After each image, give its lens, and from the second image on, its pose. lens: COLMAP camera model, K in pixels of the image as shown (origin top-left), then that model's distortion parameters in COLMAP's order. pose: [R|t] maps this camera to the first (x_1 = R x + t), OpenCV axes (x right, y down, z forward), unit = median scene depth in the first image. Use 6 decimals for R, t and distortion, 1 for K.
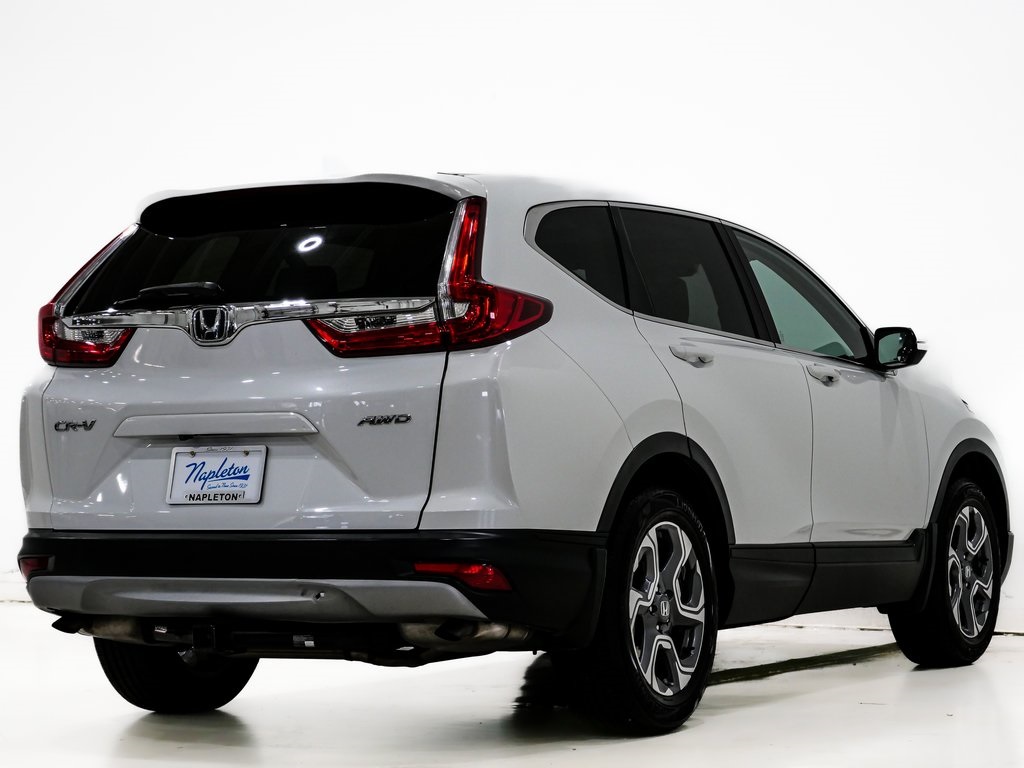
lens RADIAL K [[2493.5, 0, 513.1], [0, 2493.5, 383.0], [0, 0, 1]] dist [-0.018736, 0.000000]
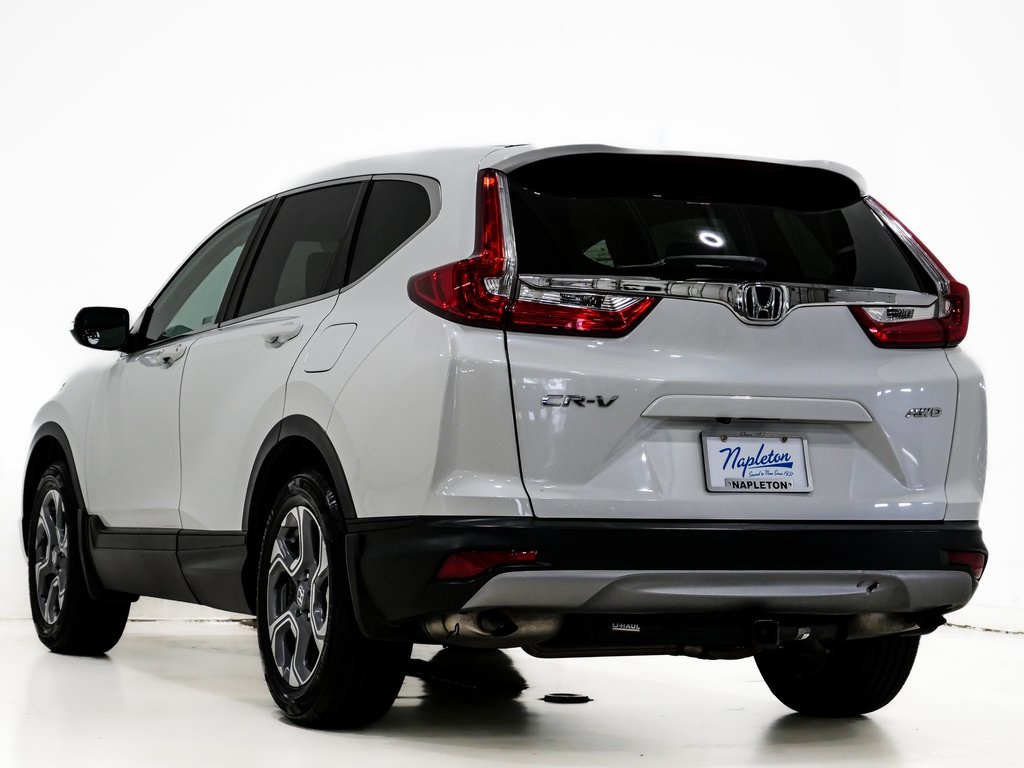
lens RADIAL K [[2549.4, 0, 511.4], [0, 2549.4, 381.6], [0, 0, 1]] dist [-0.012176, 0.000000]
pose [[0.600743, 0.047141, 0.798051, -0.950282], [-0.052651, 0.998426, -0.019344, 0.030174], [-0.797706, -0.030397, 0.602280, 0.492311]]
